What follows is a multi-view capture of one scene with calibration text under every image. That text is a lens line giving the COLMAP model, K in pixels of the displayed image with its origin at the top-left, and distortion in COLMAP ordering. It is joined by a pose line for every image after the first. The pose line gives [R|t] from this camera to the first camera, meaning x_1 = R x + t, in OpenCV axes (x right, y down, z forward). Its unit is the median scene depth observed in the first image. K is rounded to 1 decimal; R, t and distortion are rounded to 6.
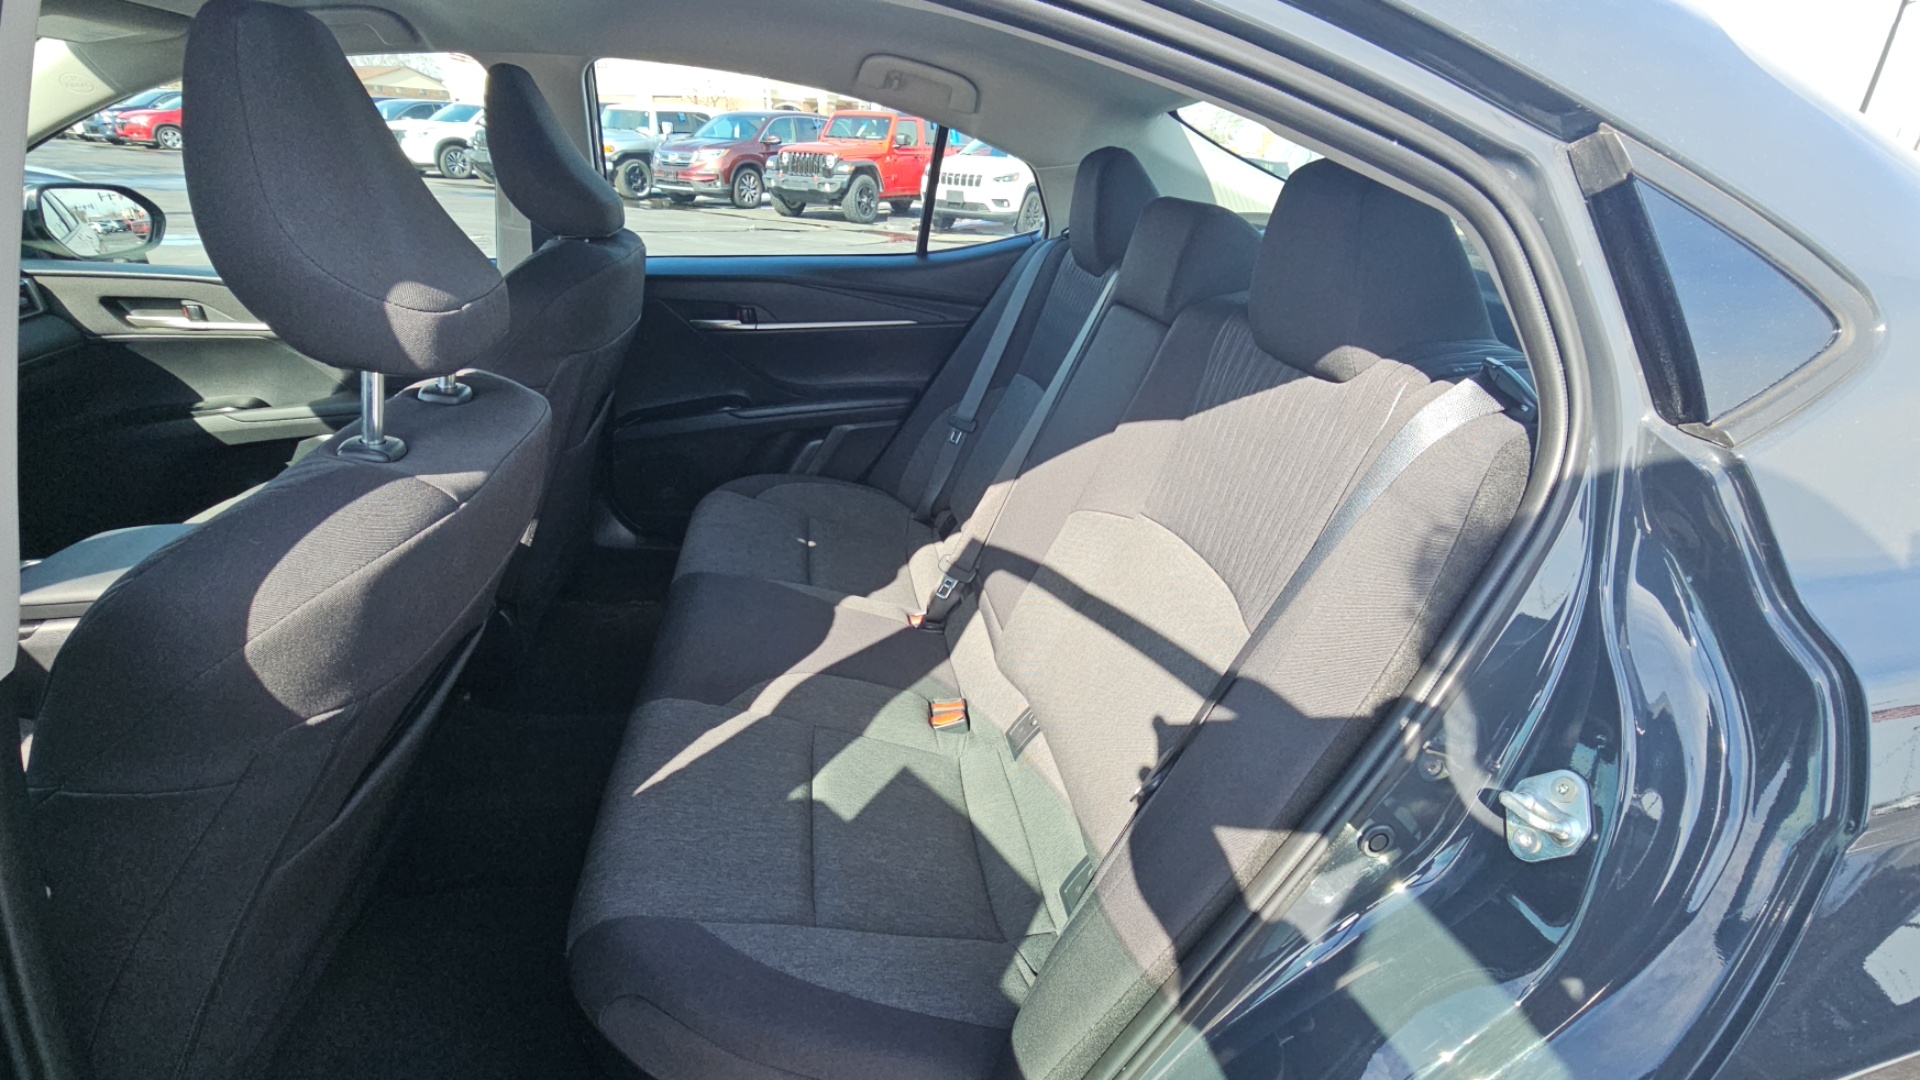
lens RADIAL K [[853.6, 0, 978.8], [0, 853.6, 542.4], [0, 0, 1]] dist [0.010184, -0.007511]
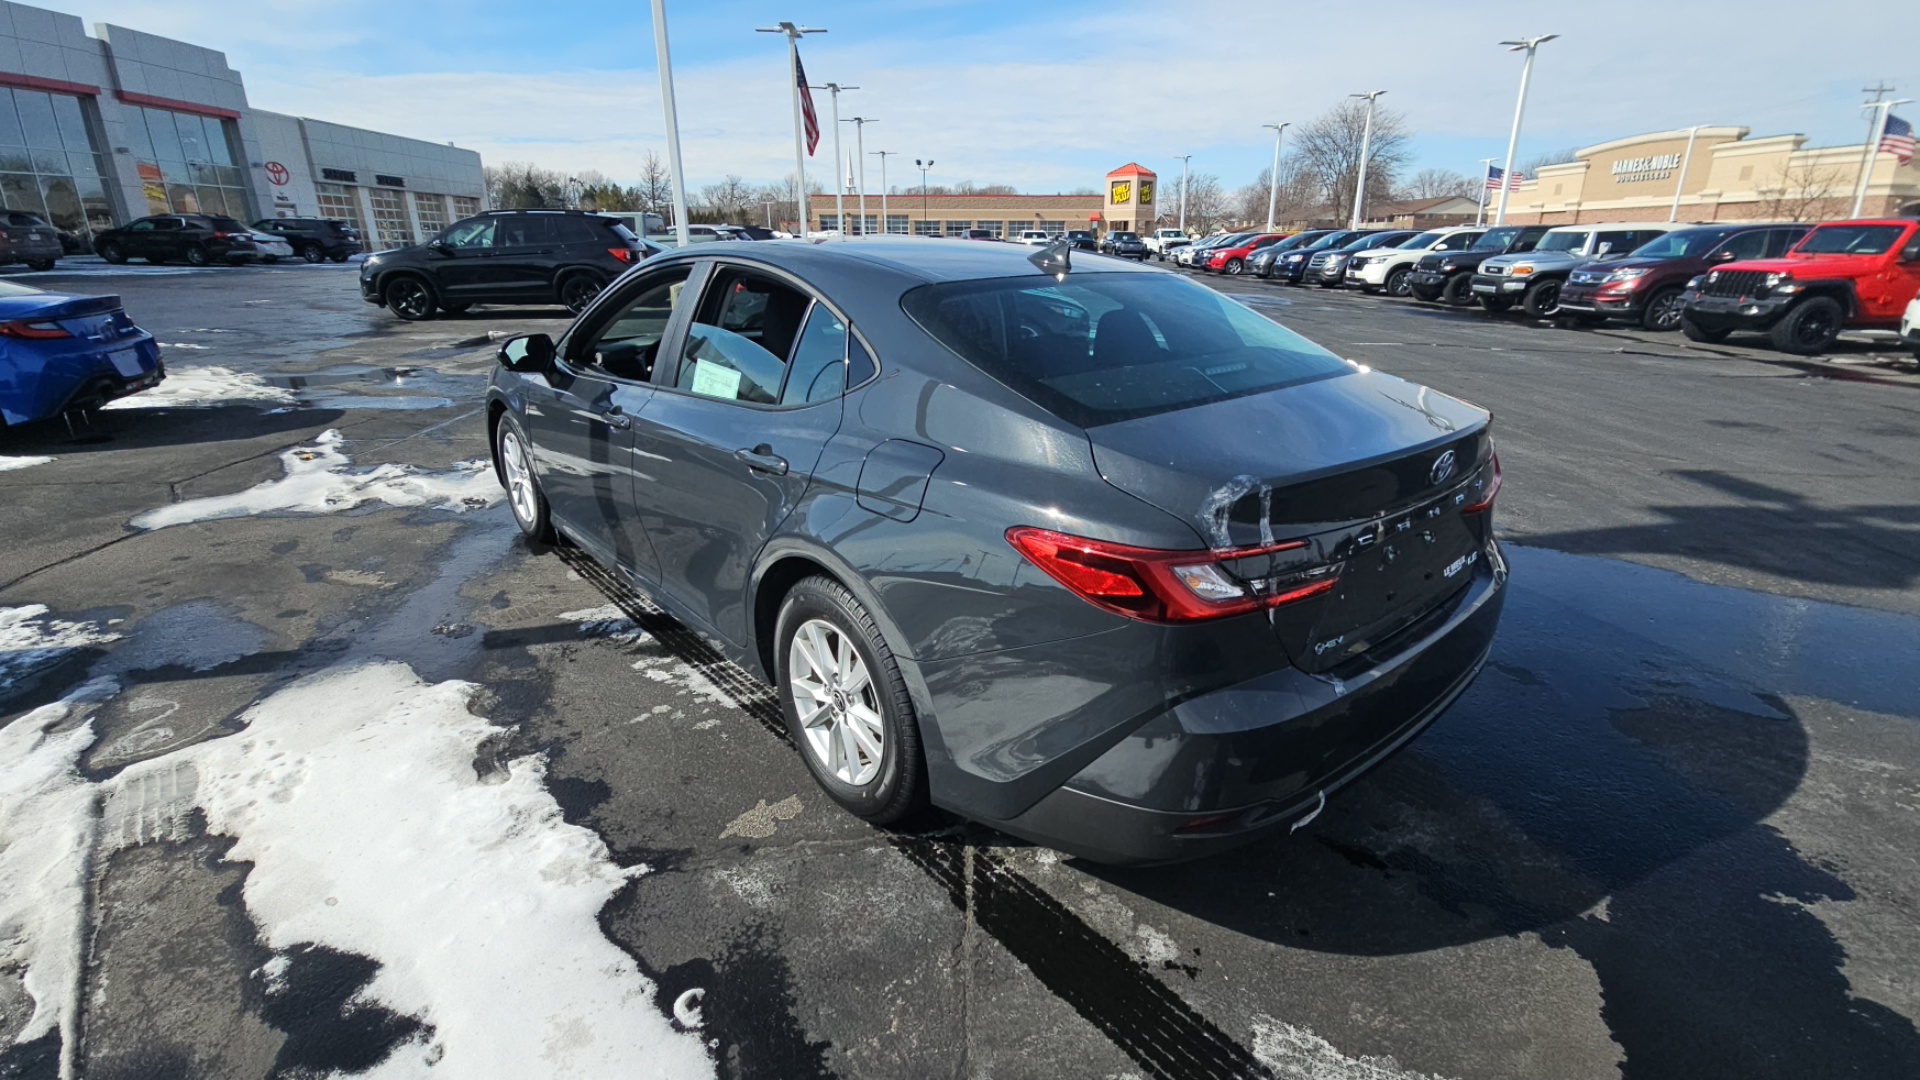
lens RADIAL K [[853.6, 0, 977.8], [0, 853.6, 538.1], [0, 0, 1]] dist [0.010184, -0.007511]
pose [[0.516936, 0.241829, -0.821155, 1.570372], [-0.338743, 0.938753, 0.063214, 0.014963], [0.786149, 0.245483, 0.567193, -0.240822]]
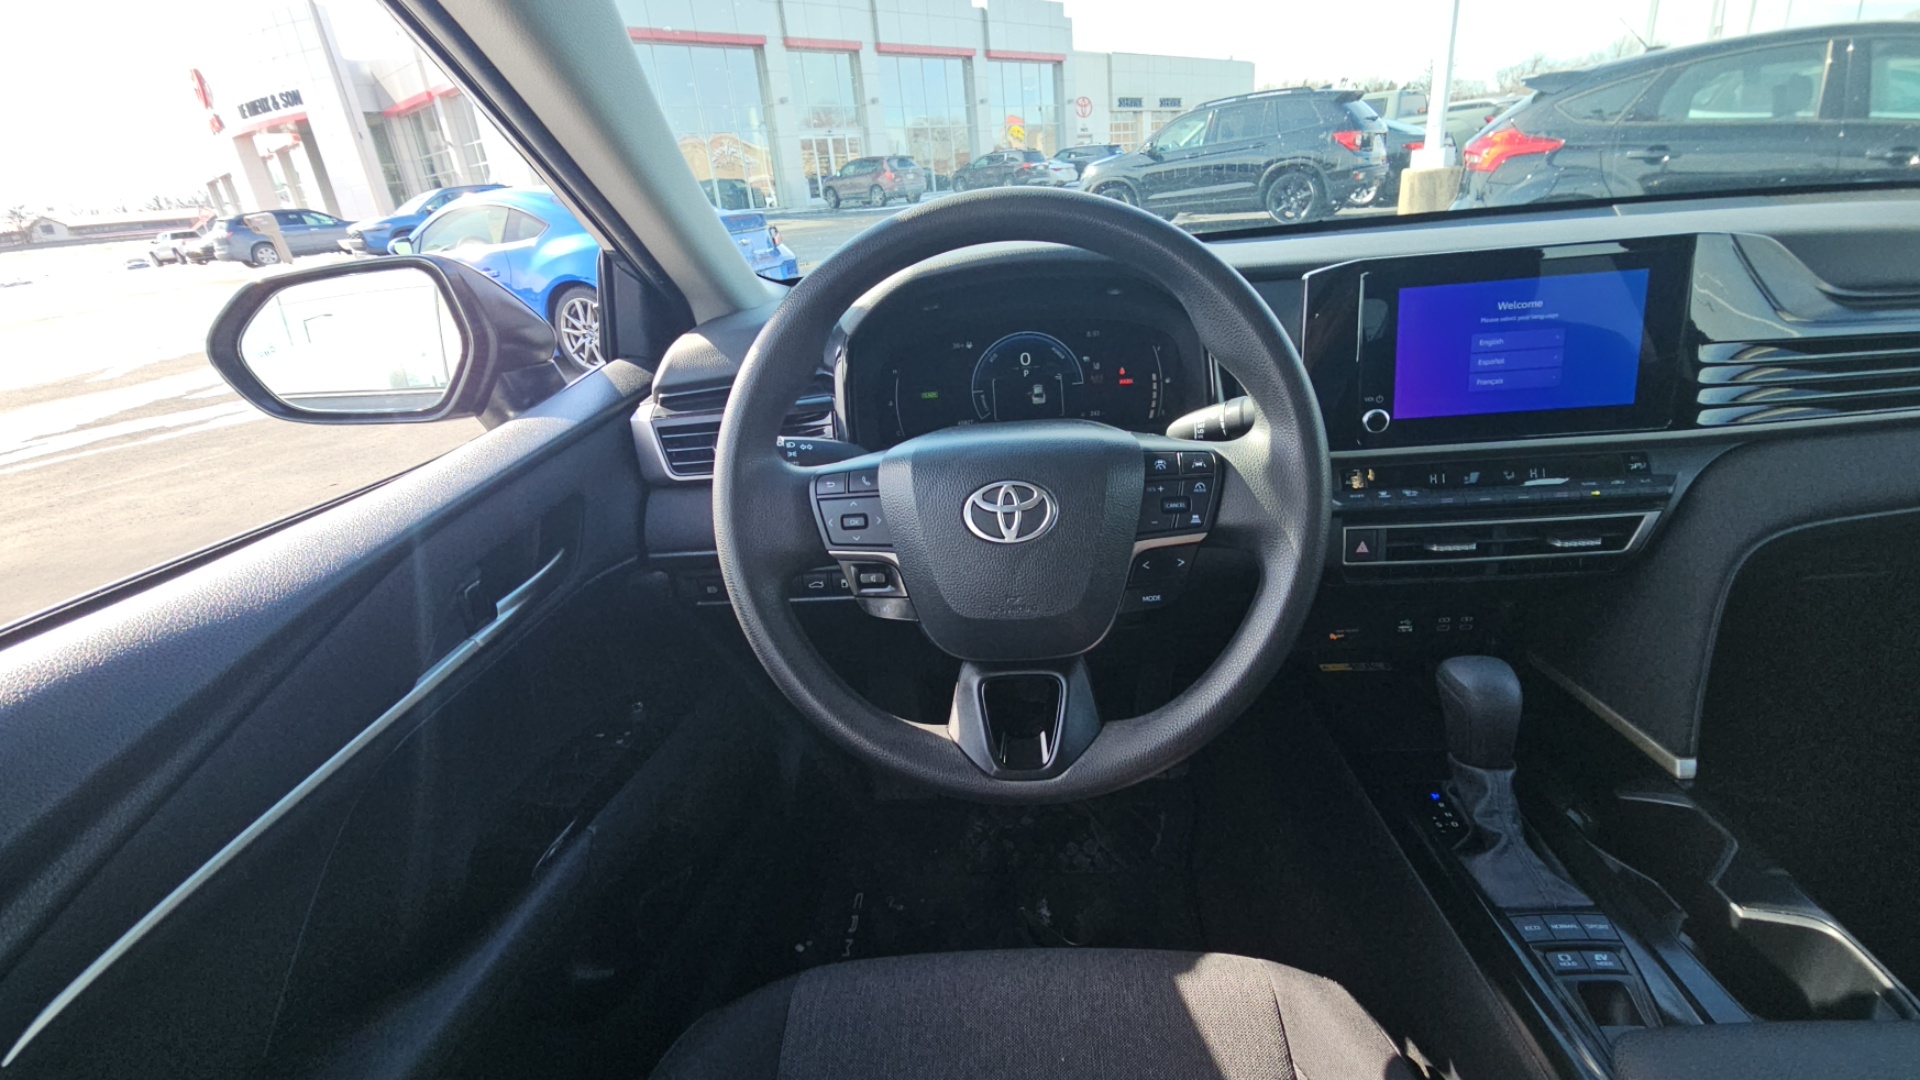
lens RADIAL K [[853.6, 0, 985.8], [0, 853.6, 544.0], [0, 0, 1]] dist [0.010184, -0.007511]
pose [[-0.234482, 0.358087, -0.903765, -0.473483], [-0.337211, 0.841998, 0.421104, -0.126244], [0.911760, 0.403501, -0.076682, 0.390854]]
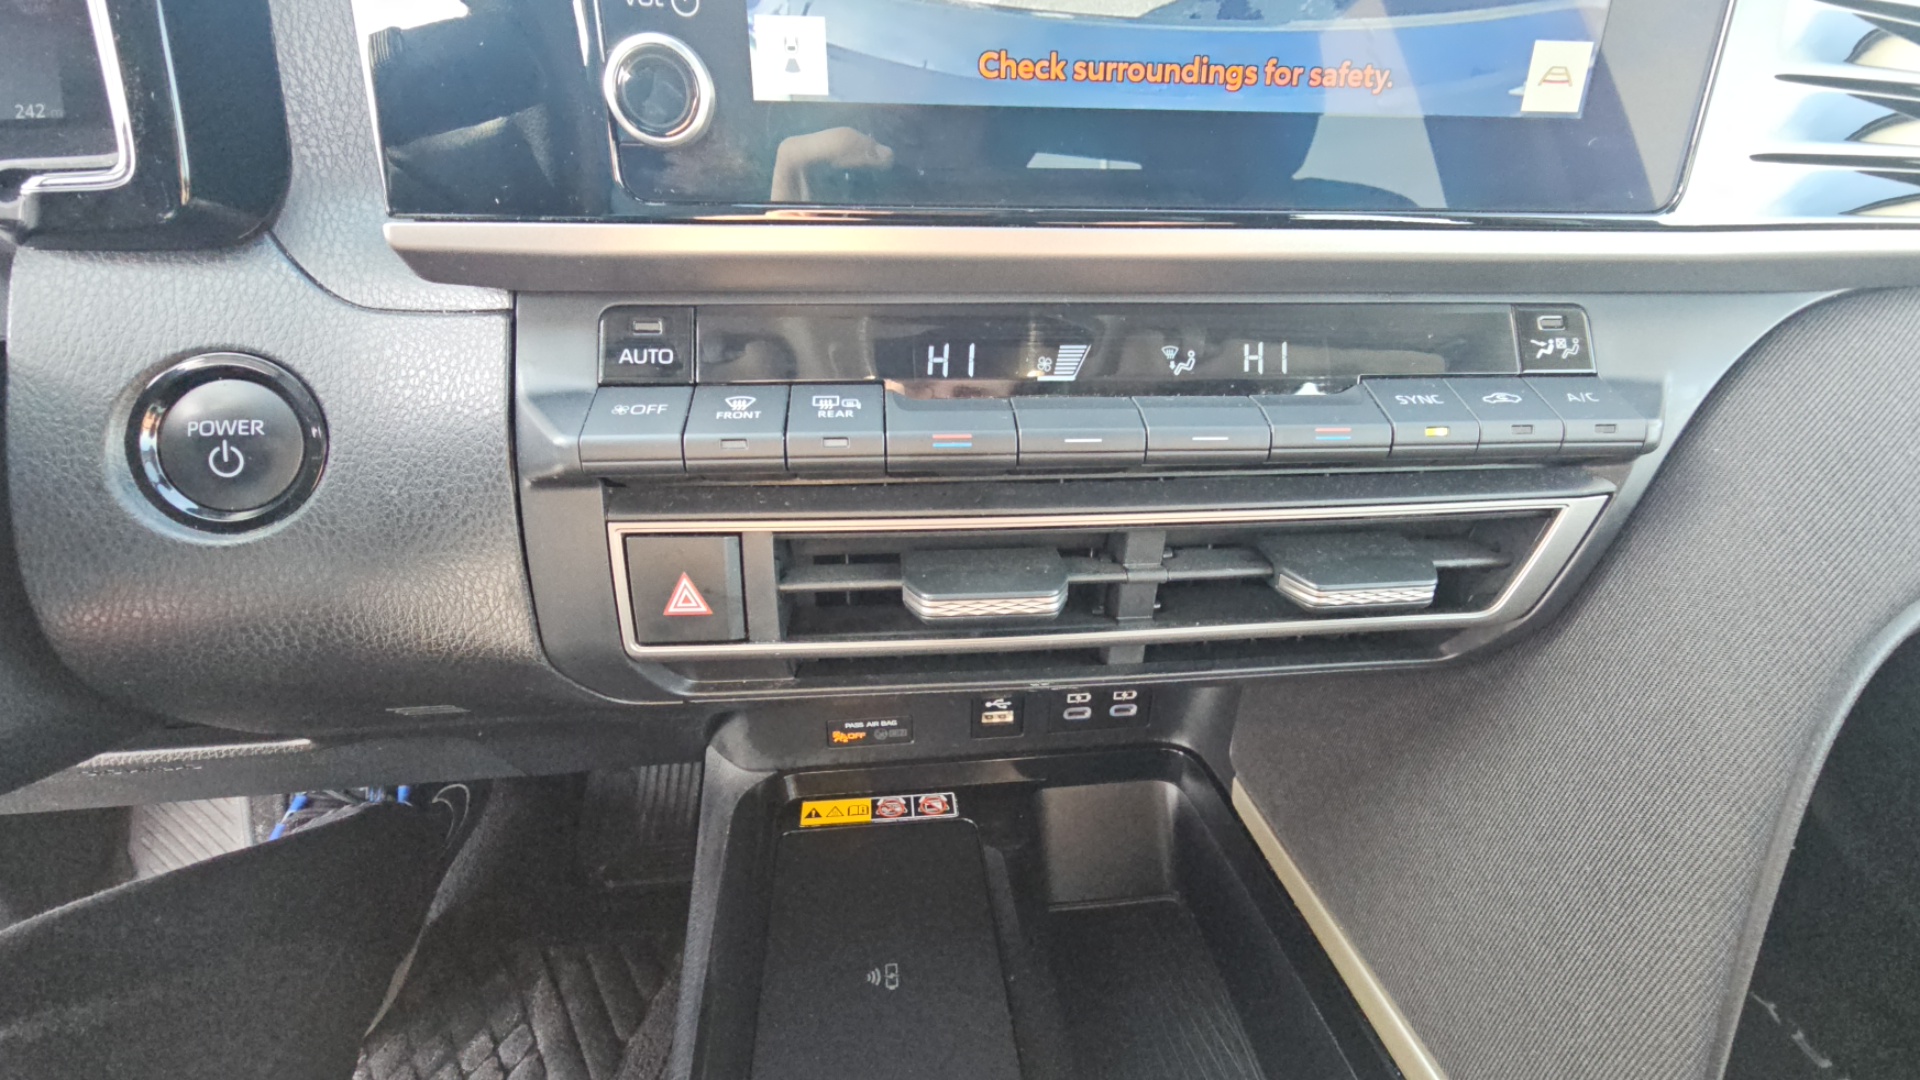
lens RADIAL K [[853.6, 0, 985.4], [0, 853.6, 545.7], [0, 0, 1]] dist [0.010184, -0.007511]
pose [[-0.044017, 0.456199, -0.888788, -0.802353], [-0.445095, 0.787521, 0.426264, -0.083377], [0.894401, 0.414358, 0.168388, 0.544683]]
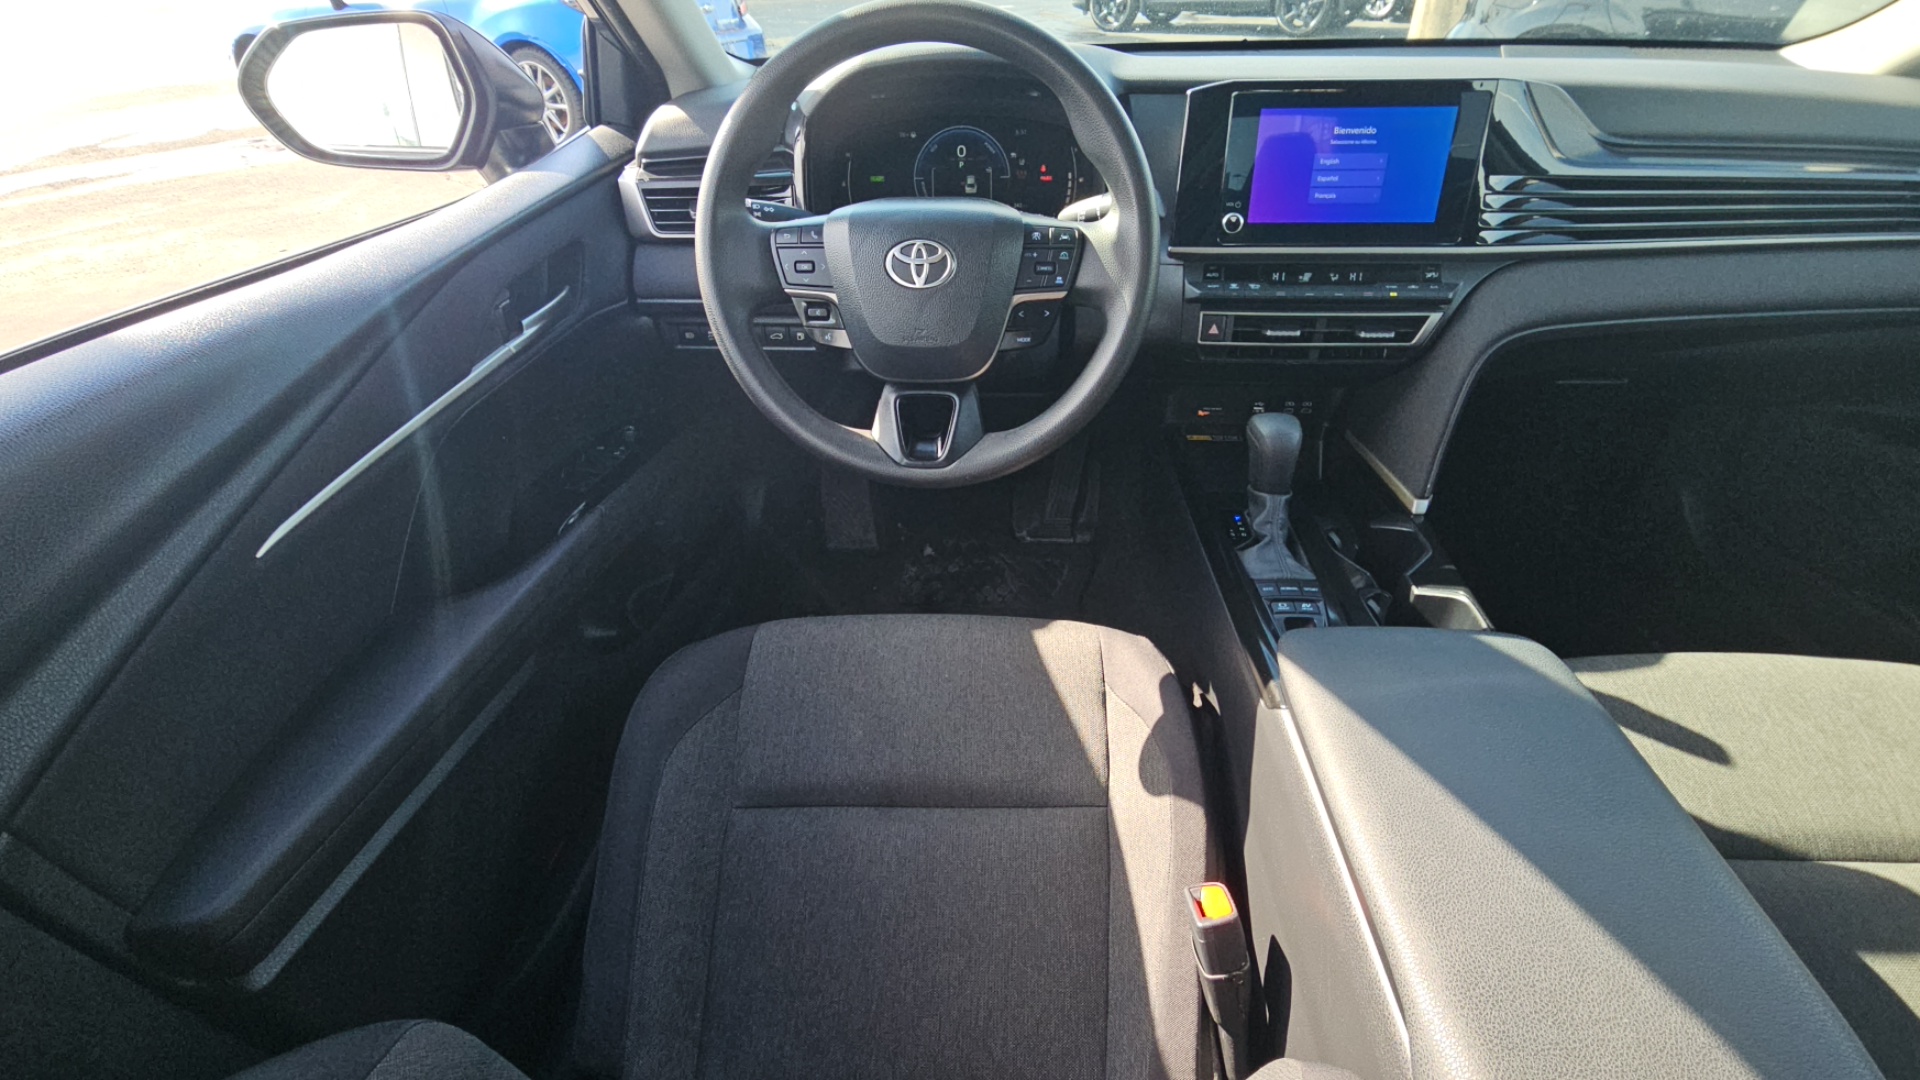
lens RADIAL K [[853.6, 0, 983.3], [0, 853.6, 542.9], [0, 0, 1]] dist [0.010184, -0.007511]
pose [[-0.227828, 0.519160, -0.823752, -0.356960], [-0.401583, 0.720598, 0.565216, -0.157297], [0.887032, 0.459577, 0.044314, 0.439767]]
